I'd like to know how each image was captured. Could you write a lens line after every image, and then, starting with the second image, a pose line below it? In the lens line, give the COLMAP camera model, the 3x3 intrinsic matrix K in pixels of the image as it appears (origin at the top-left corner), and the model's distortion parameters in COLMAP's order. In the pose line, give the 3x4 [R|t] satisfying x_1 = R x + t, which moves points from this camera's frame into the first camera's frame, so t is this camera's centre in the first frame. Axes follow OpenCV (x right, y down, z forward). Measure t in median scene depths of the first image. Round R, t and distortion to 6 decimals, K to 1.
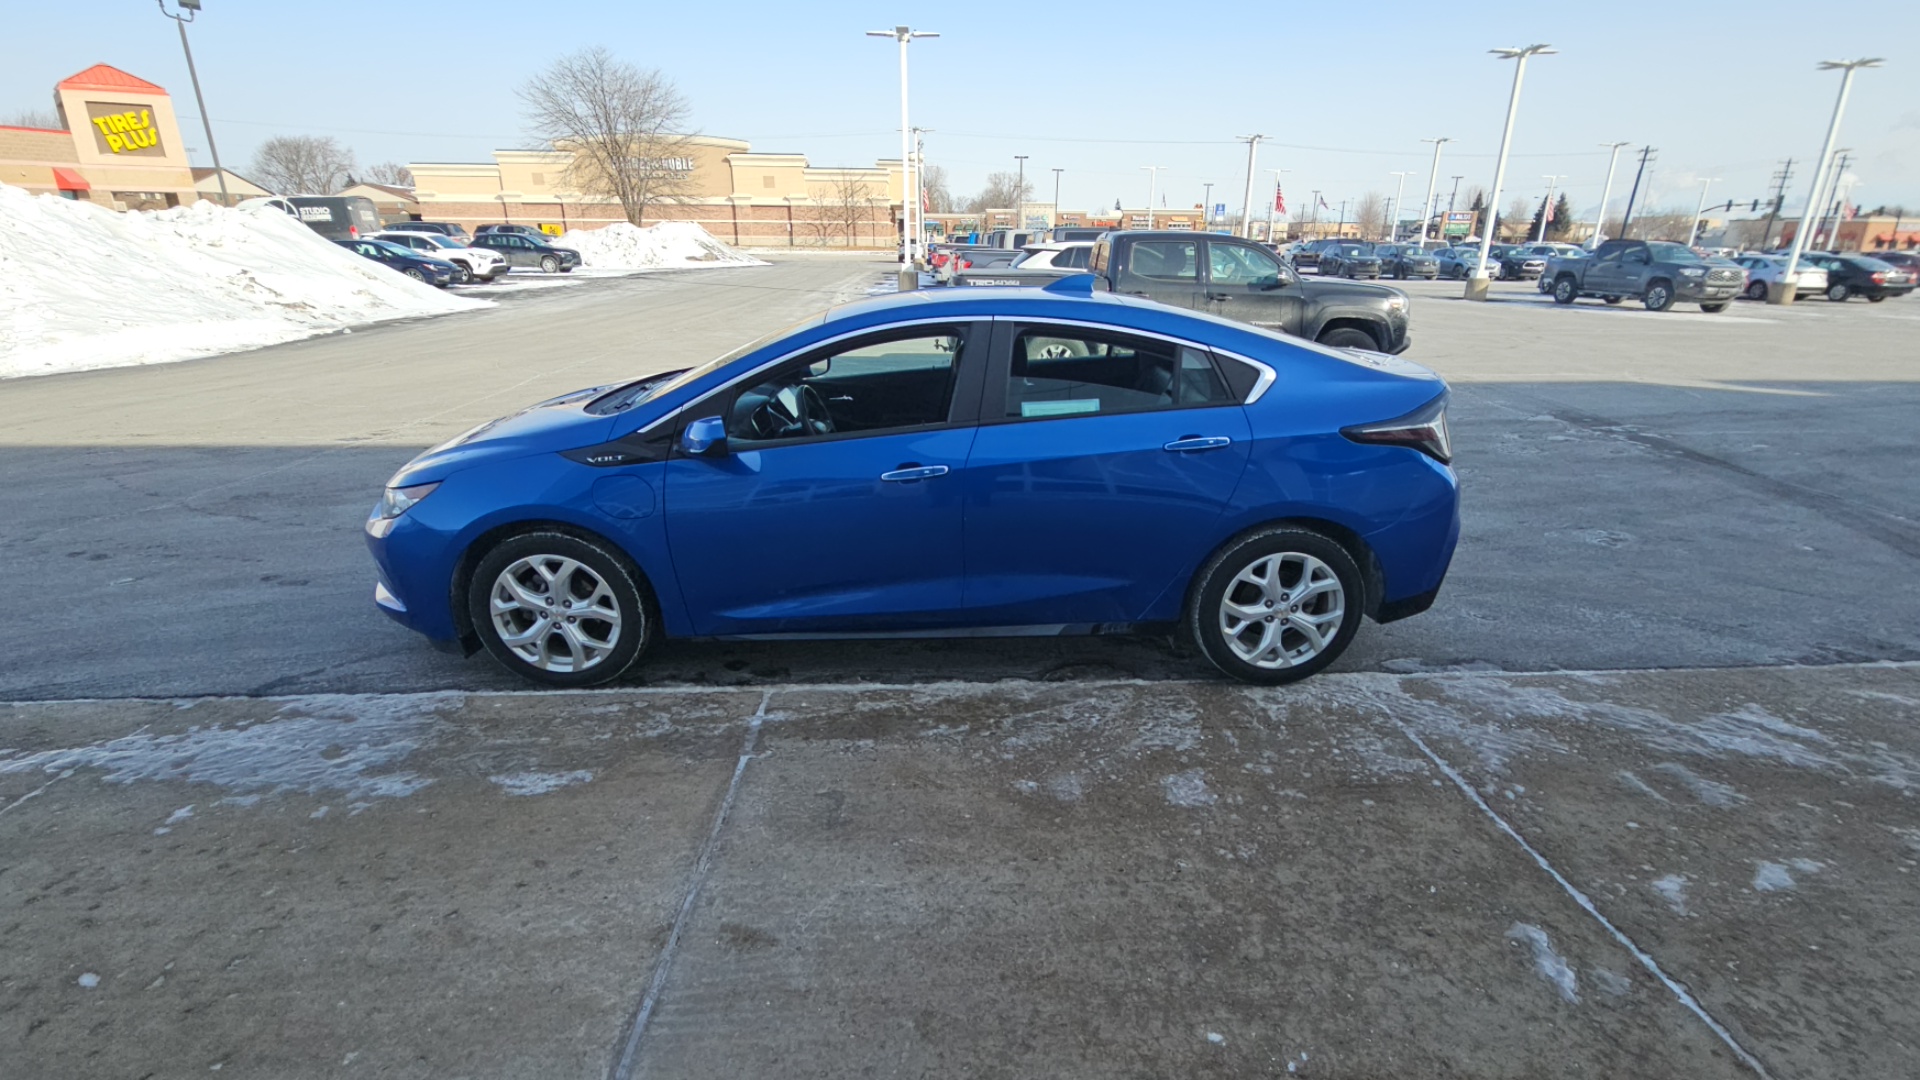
lens RADIAL K [[852.3, 0, 973.6], [0, 852.3, 550.0], [0, 0, 1]] dist [0.007149, -0.004774]
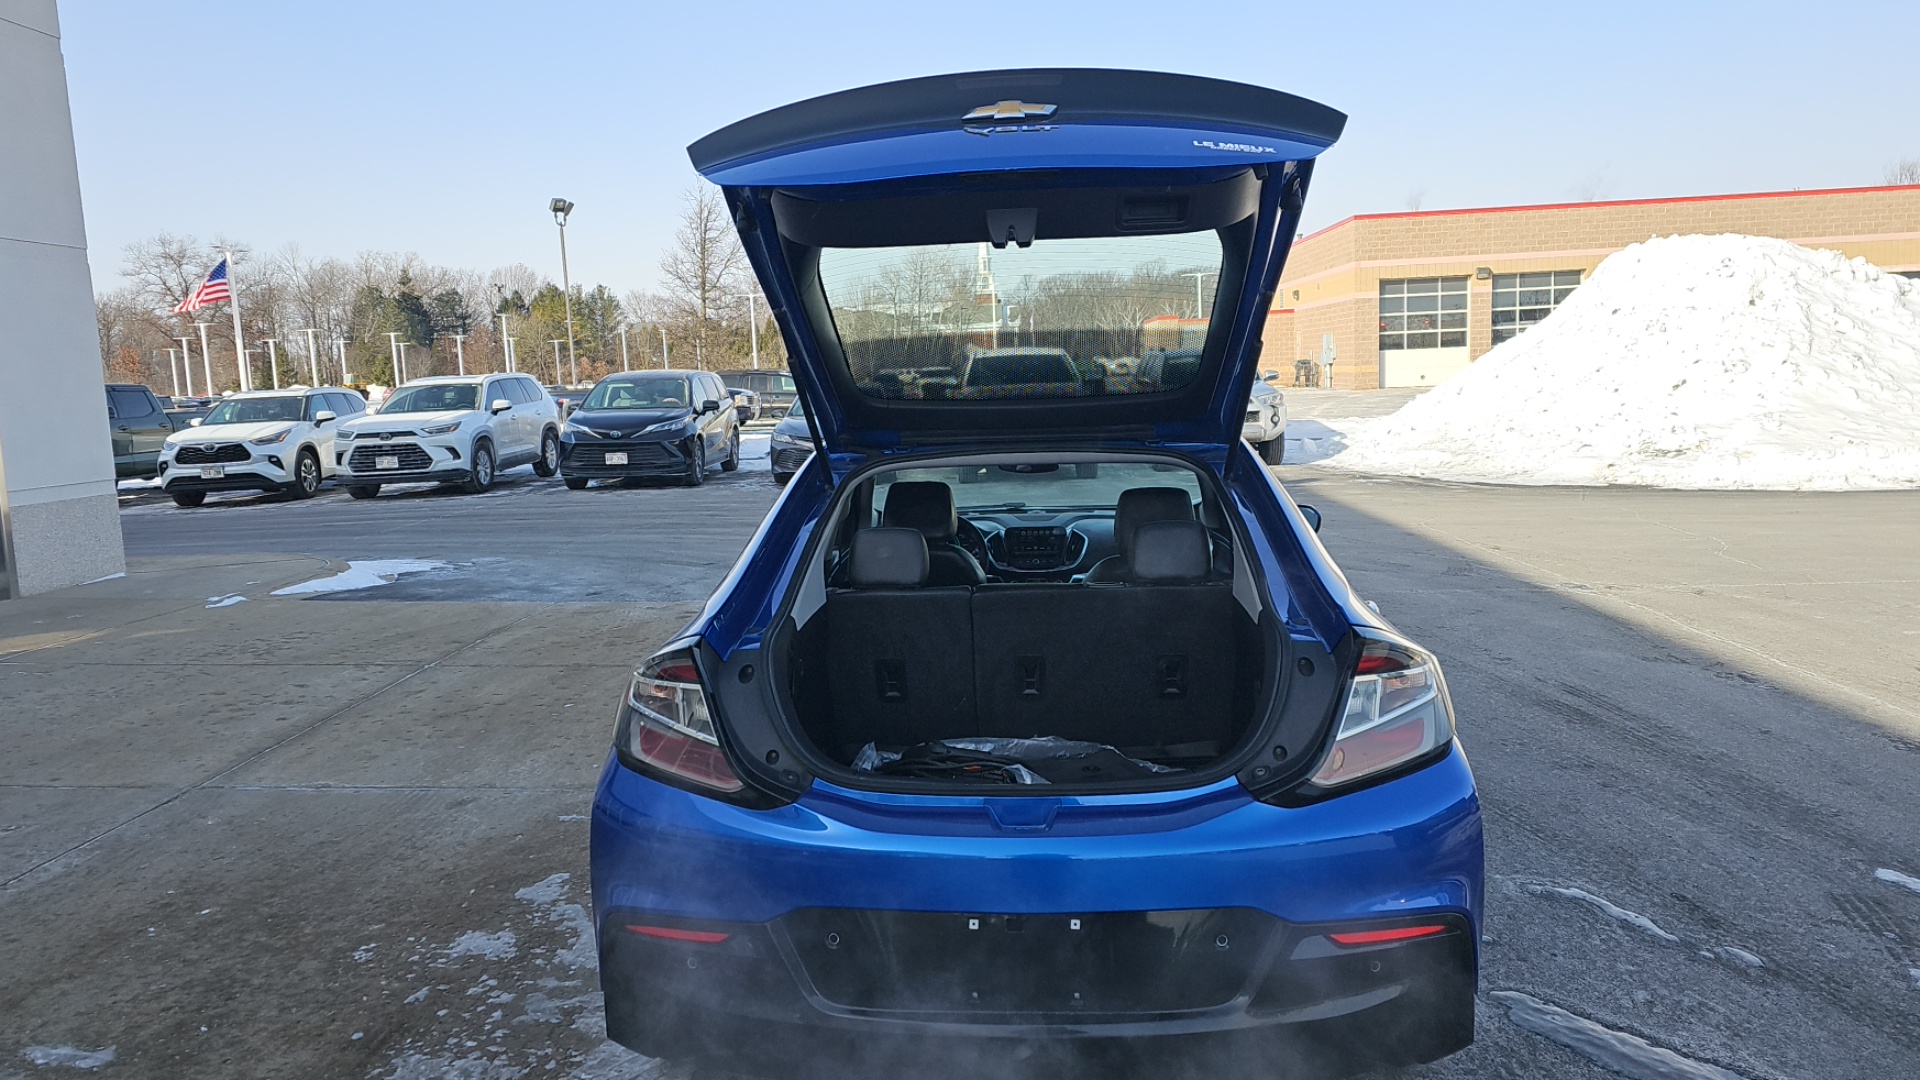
lens RADIAL K [[1362.2, 0, 952.3], [0, 1362.2, 532.6], [0, 0, 1]] dist [0.081513, -0.062106]
pose [[-0.090939, 0.114248, -0.989281, 1.289095], [-0.308755, 0.941212, 0.137079, -0.388142], [0.946784, 0.317911, -0.050318, 1.134301]]
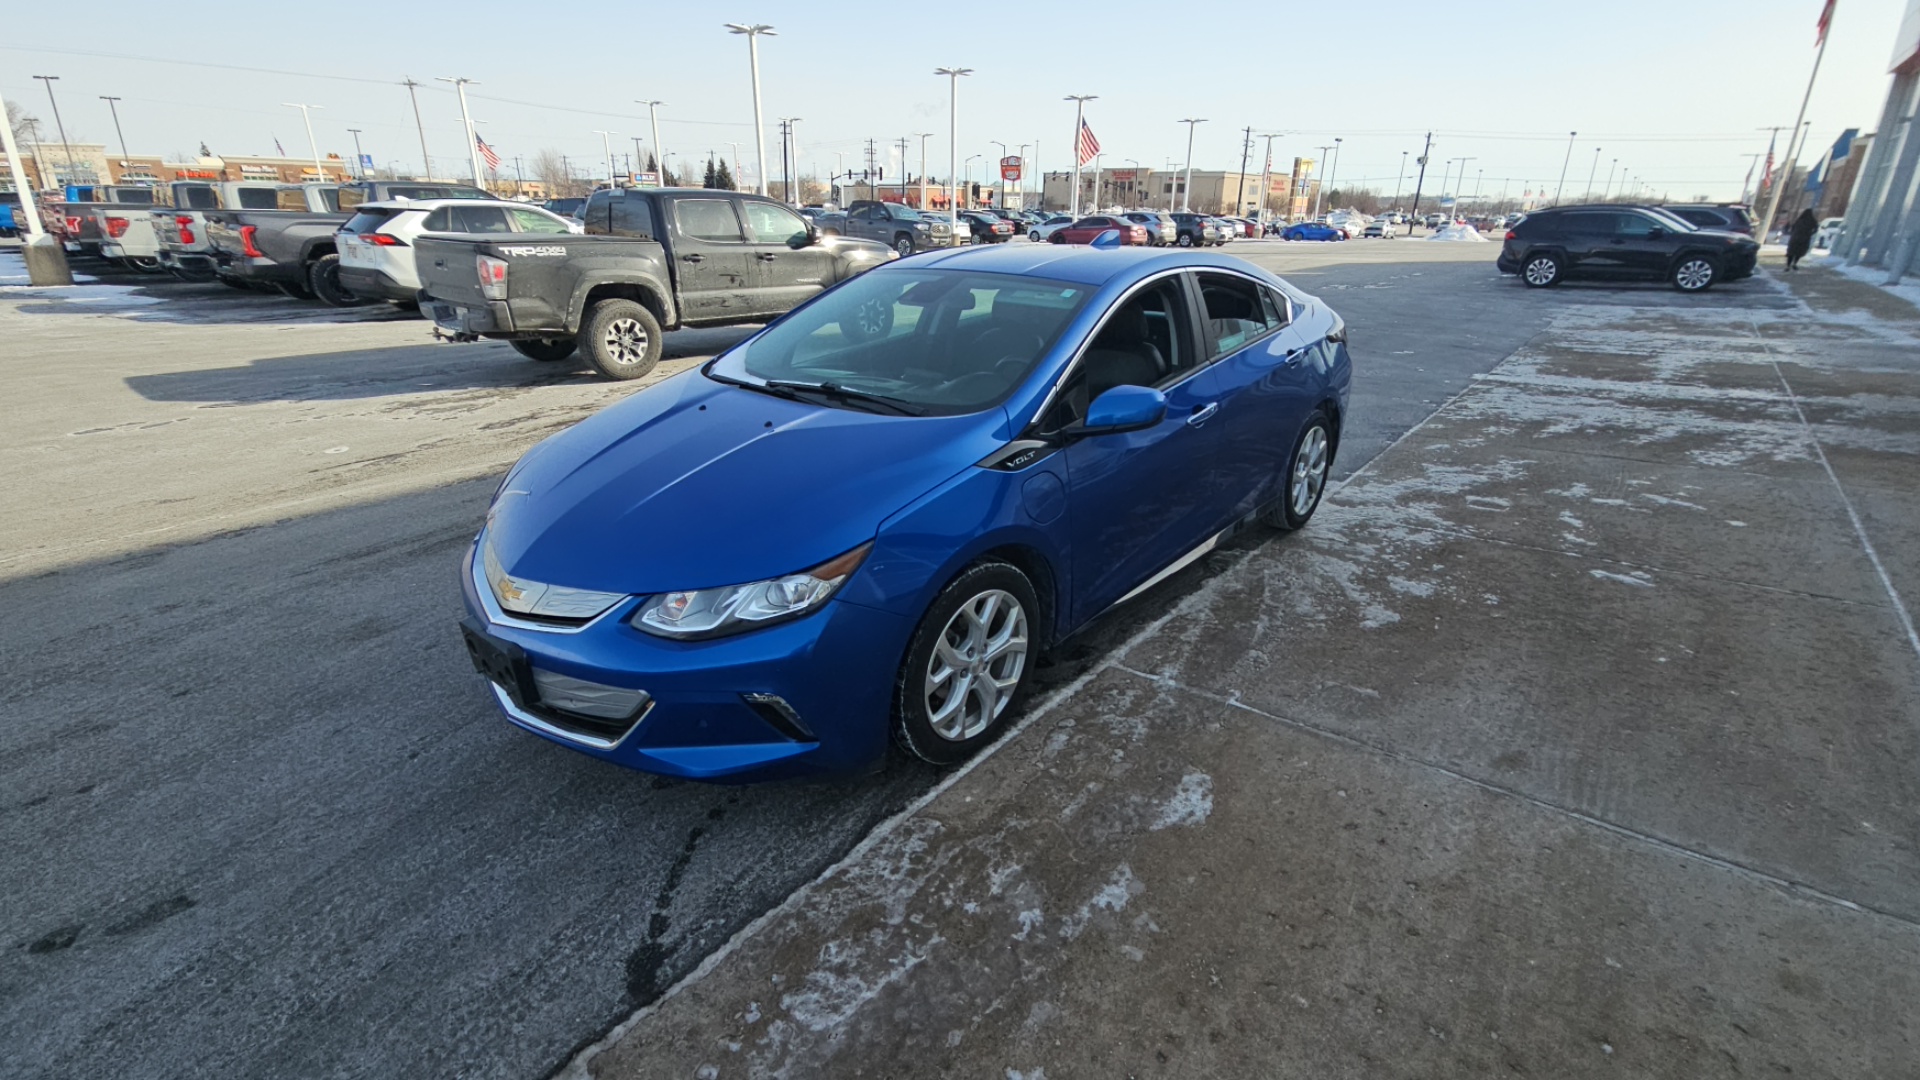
lens RADIAL K [[852.3, 0, 975.1], [0, 852.3, 540.1], [0, 0, 1]] dist [0.007149, -0.004774]
pose [[0.657499, -0.272949, 0.702278, -1.000682], [0.250464, 0.958248, 0.137941, -0.148787], [-0.710607, 0.085199, 0.698411, 0.407980]]
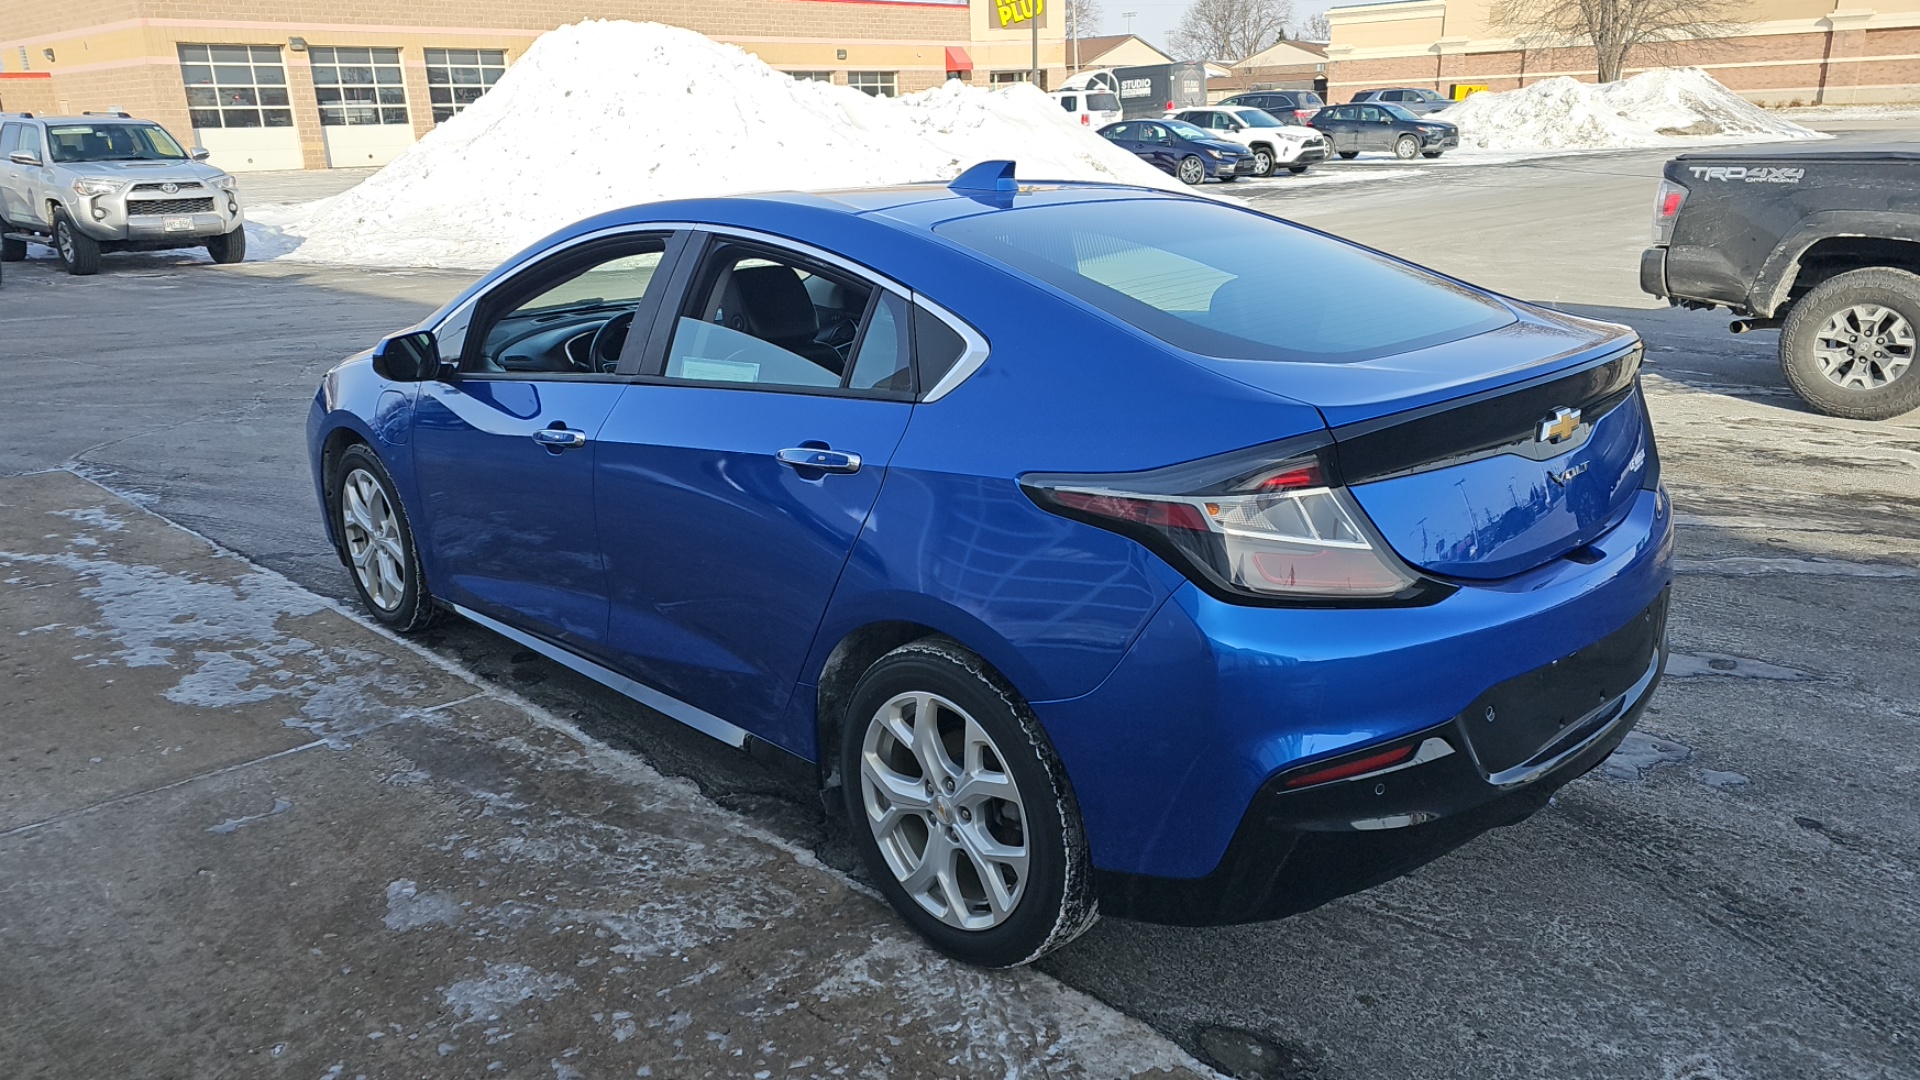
lens RADIAL K [[1362.2, 0, 955.7], [0, 1362.2, 534.0], [0, 0, 1]] dist [0.081513, -0.062106]
pose [[0.680603, 0.190165, -0.707542, 0.896076], [-0.224219, 0.973455, 0.045951, -0.125957], [0.697499, 0.127370, 0.705175, 0.396539]]
